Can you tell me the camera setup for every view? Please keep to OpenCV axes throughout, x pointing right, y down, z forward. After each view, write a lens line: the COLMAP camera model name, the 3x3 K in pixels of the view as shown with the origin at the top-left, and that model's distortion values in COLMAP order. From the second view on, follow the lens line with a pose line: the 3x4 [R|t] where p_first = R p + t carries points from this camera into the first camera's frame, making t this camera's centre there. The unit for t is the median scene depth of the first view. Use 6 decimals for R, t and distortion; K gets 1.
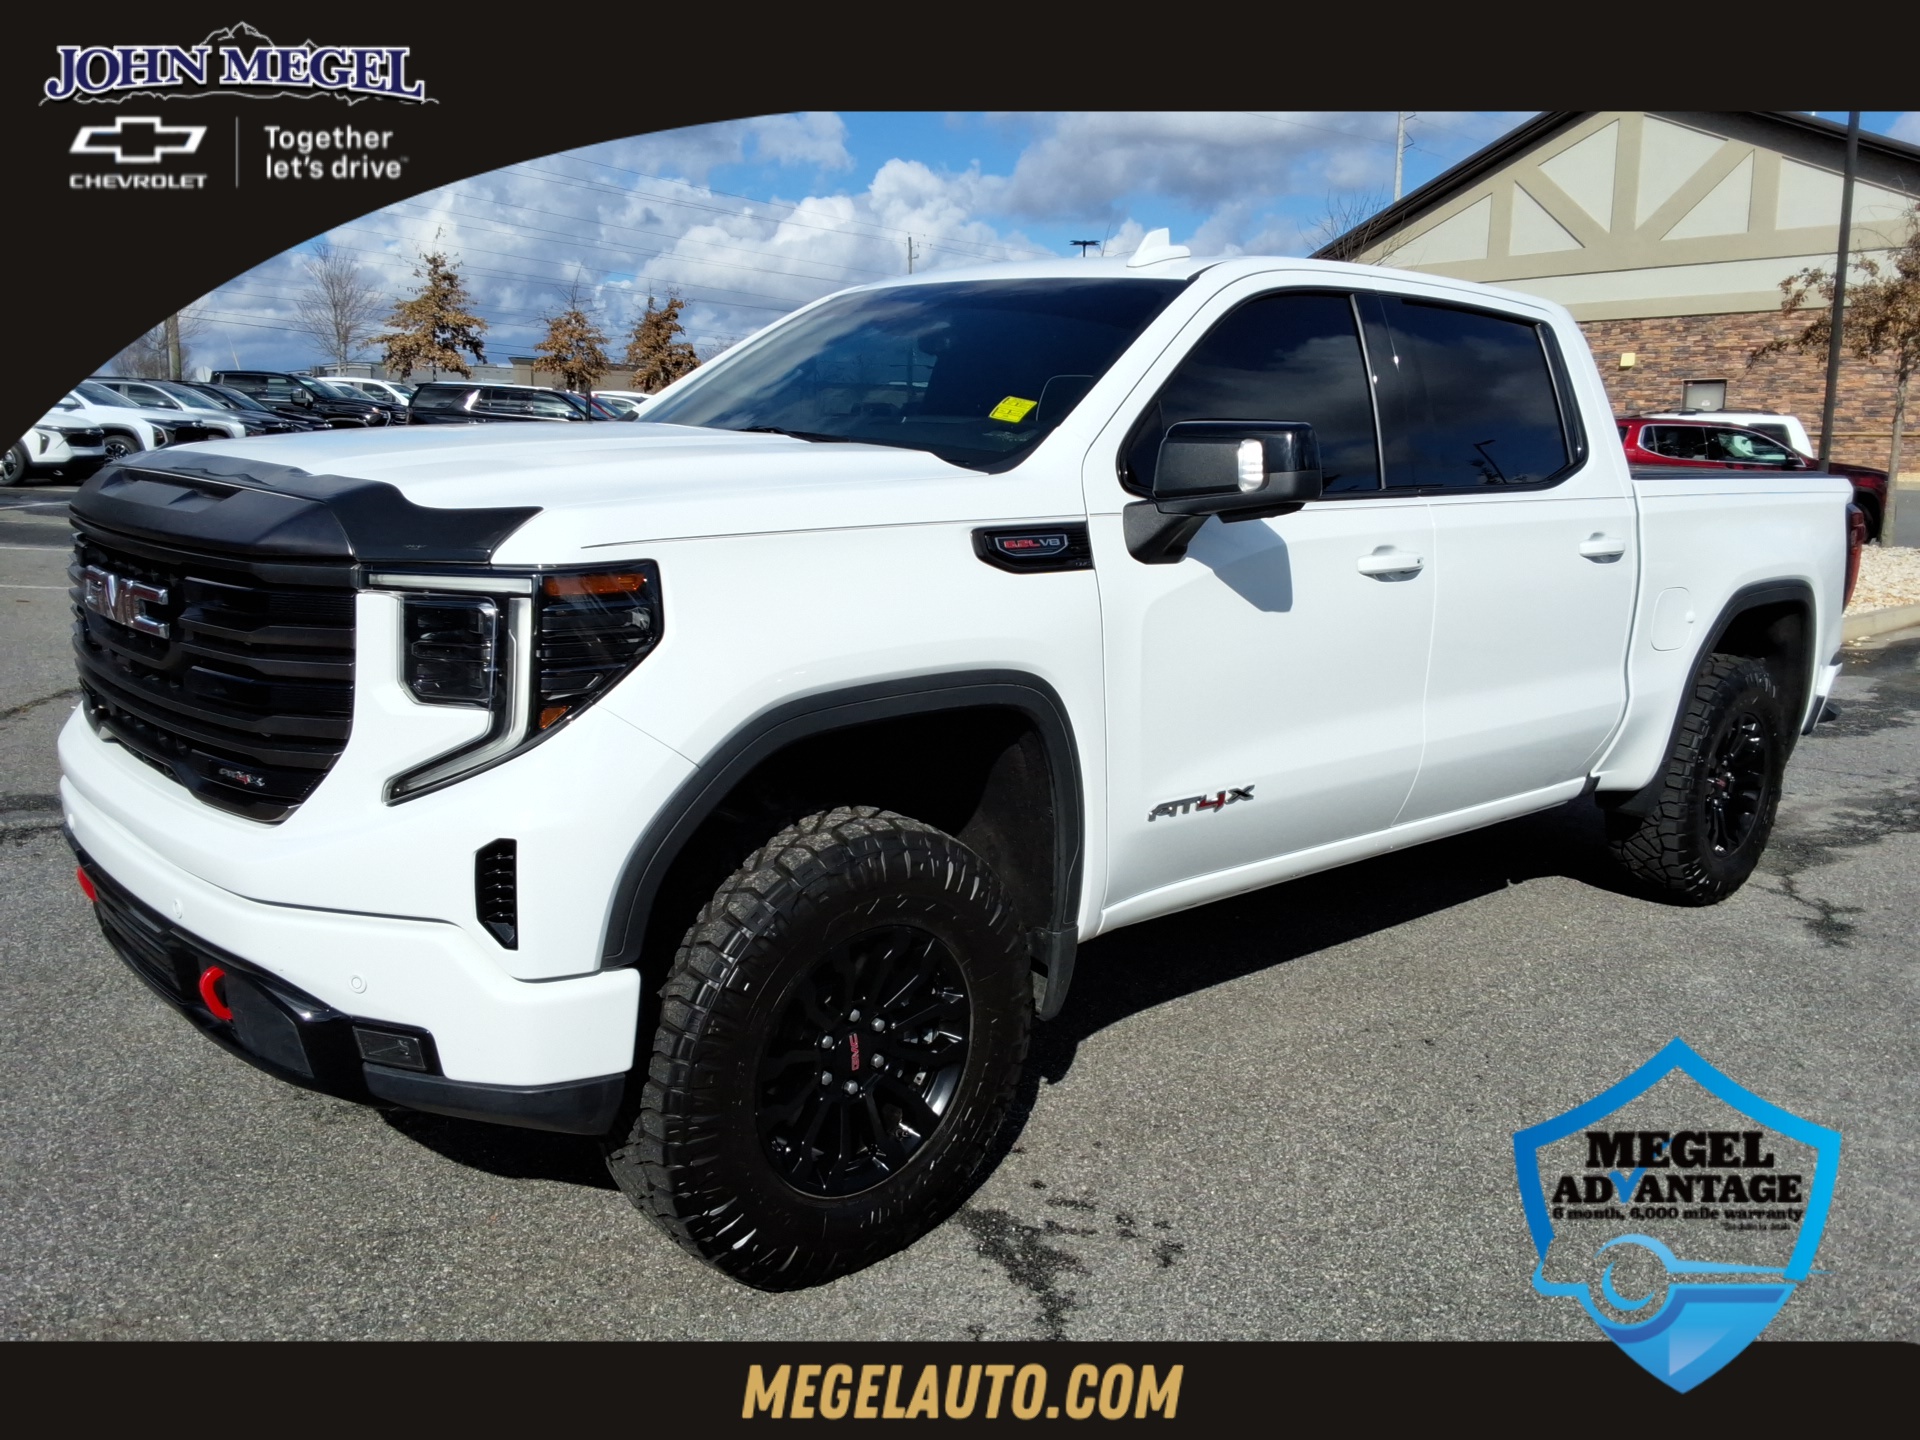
lens RADIAL K [[1538.1, 0, 982.1], [0, 1538.1, 690.0], [0, 0, 1]] dist [0.120585, -0.200076]
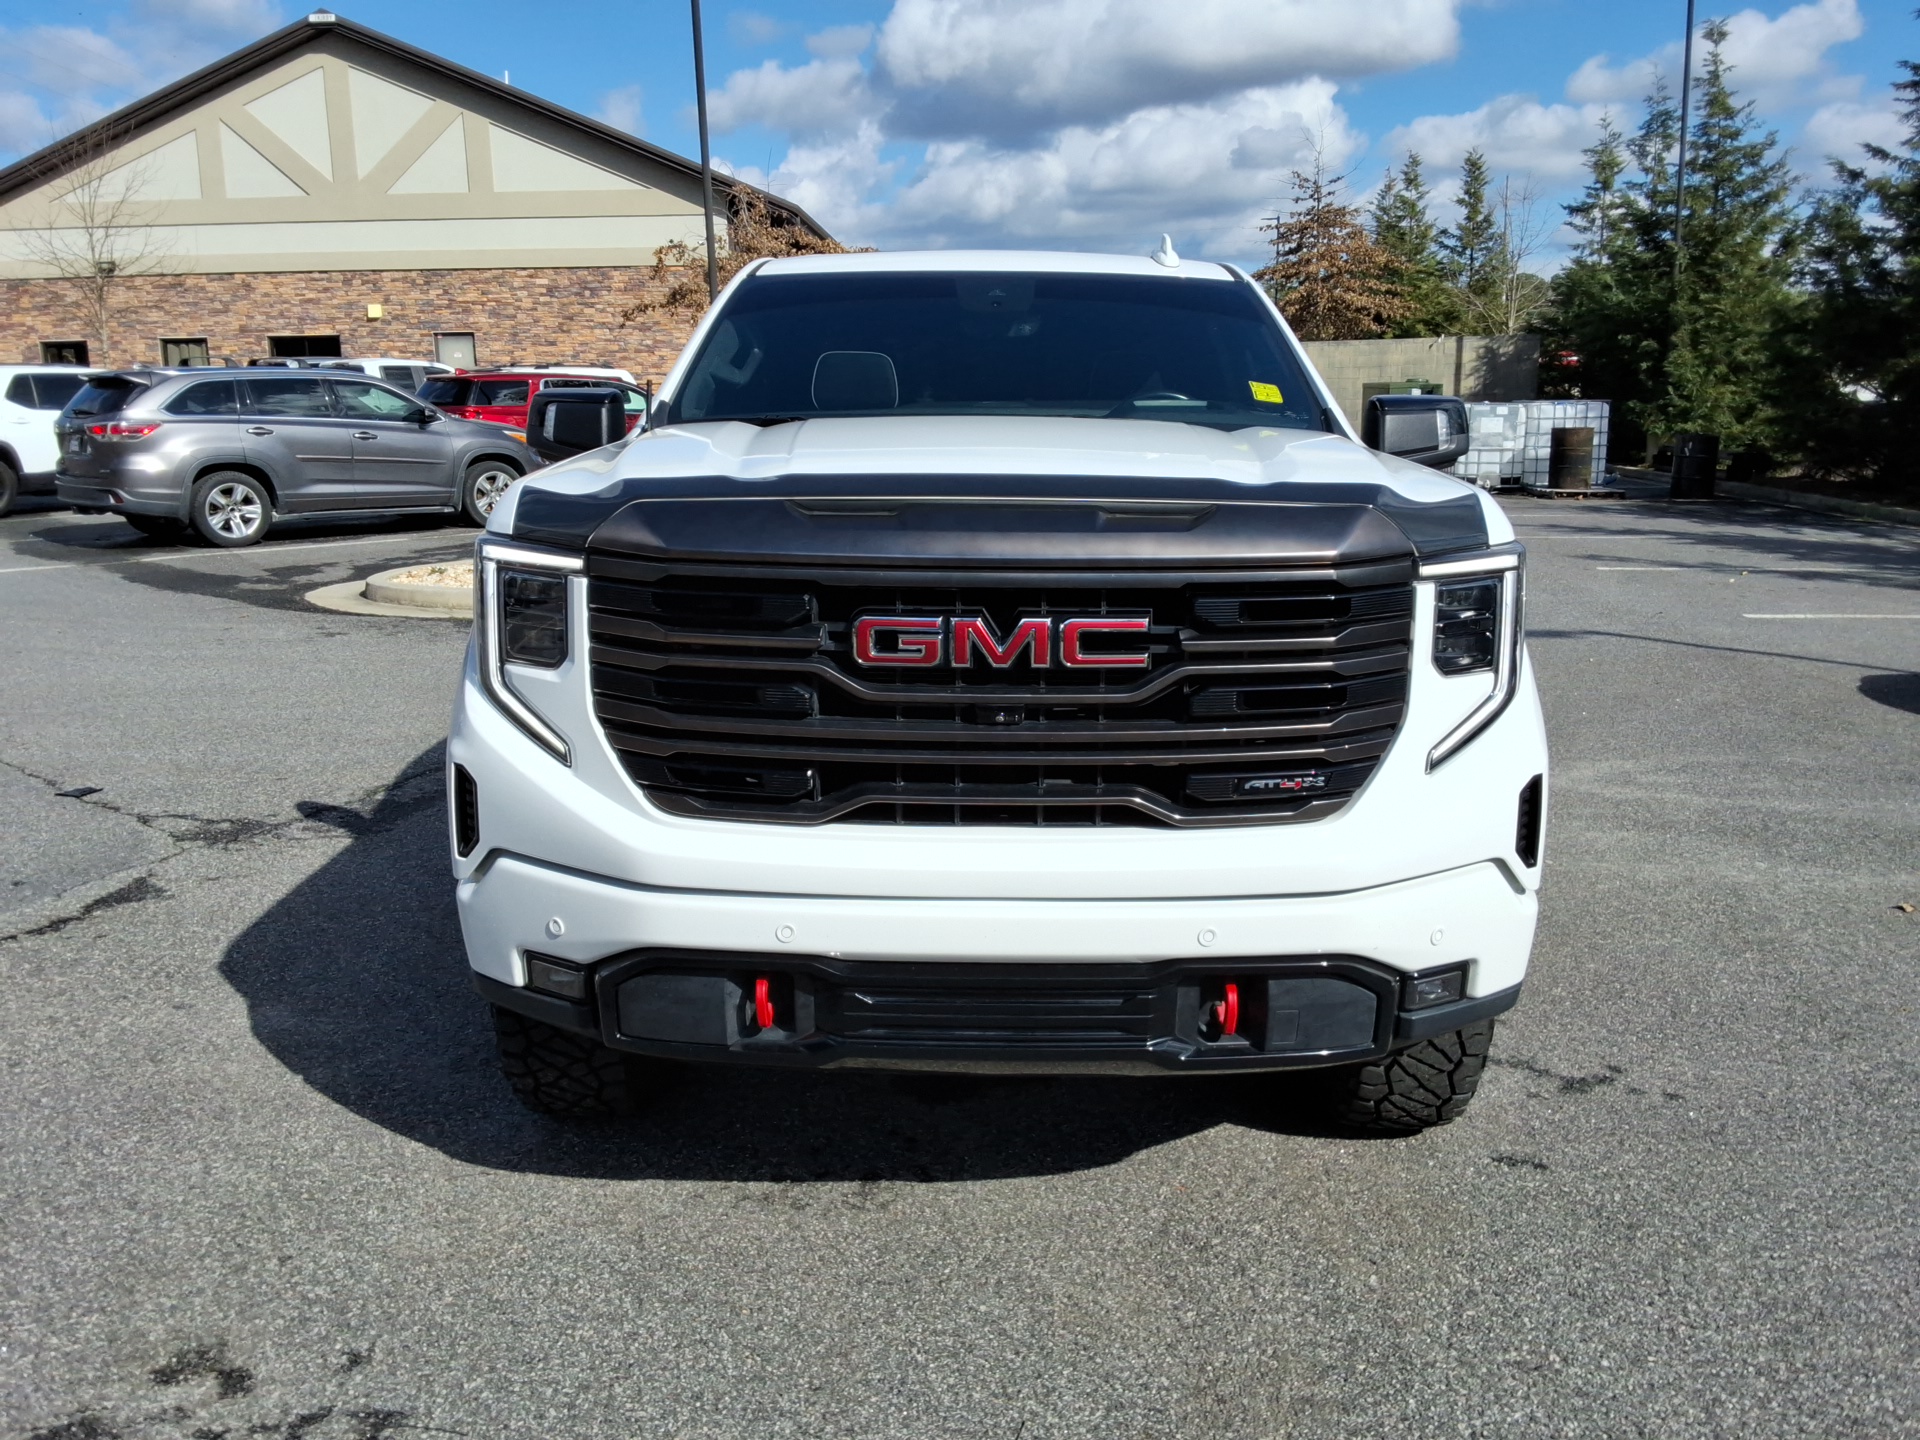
lens RADIAL K [[1538.1, 0, 982.1], [0, 1538.1, 690.0], [0, 0, 1]] dist [0.120585, -0.200076]
pose [[0.679233, -0.162237, 0.715767, -0.631379], [0.139203, 0.986037, 0.091399, -0.059115], [-0.720601, 0.037556, 0.692332, 0.213930]]
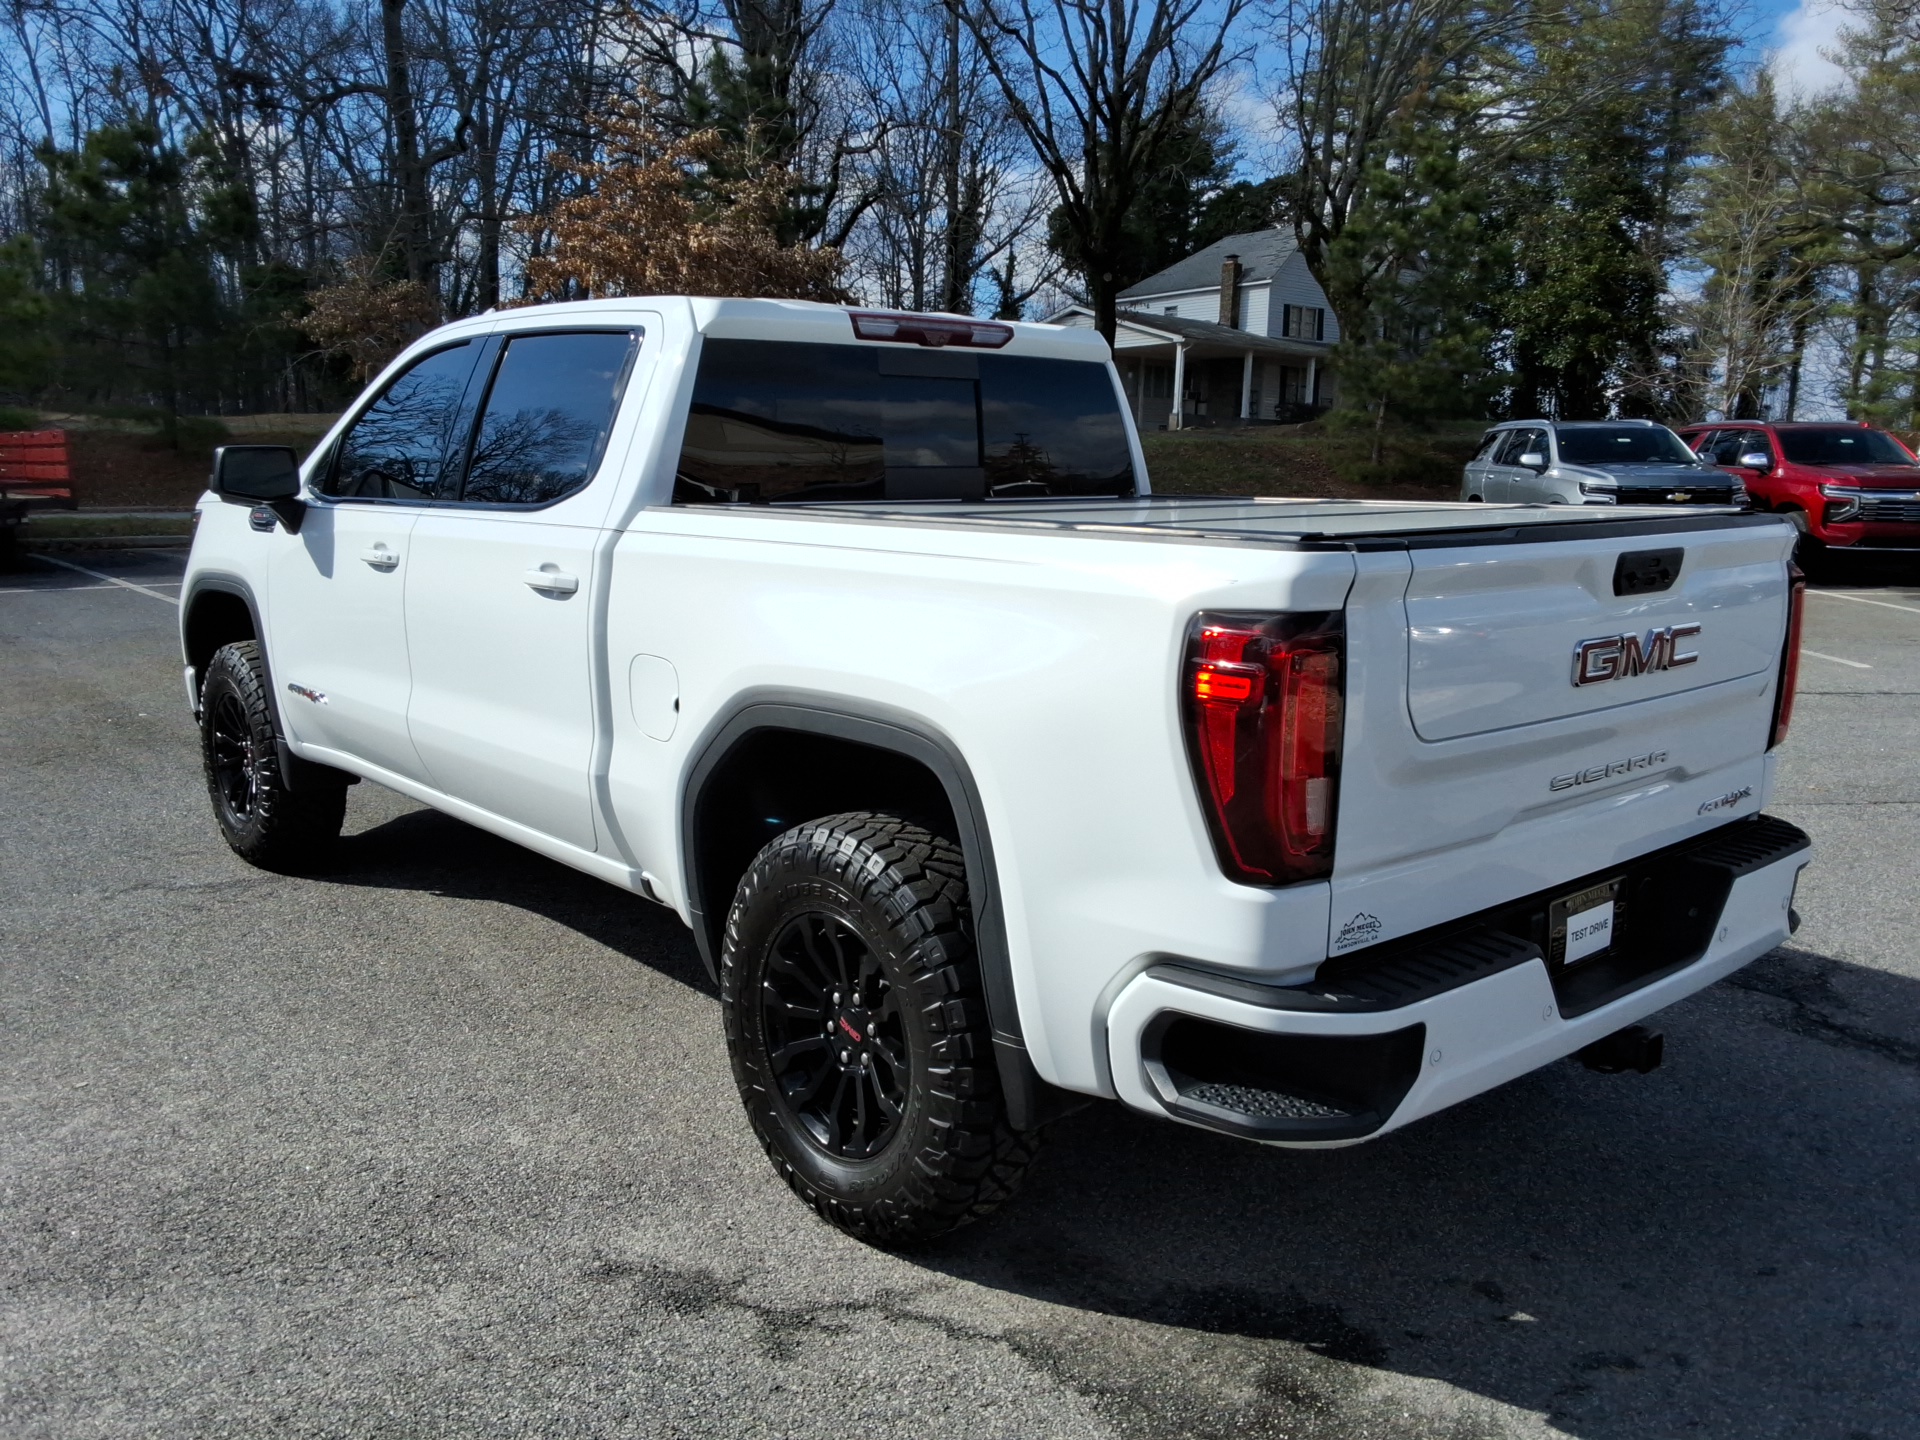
lens RADIAL K [[1527.4, 0, 975.3], [0, 1527.4, 695.8], [0, 0, 1]] dist [0.127556, -0.196637]
pose [[-0.016053, 0.122038, -0.992396, 1.078038], [-0.177871, 0.976344, 0.122942, -0.150857], [0.983923, 0.178492, 0.006034, 1.058617]]
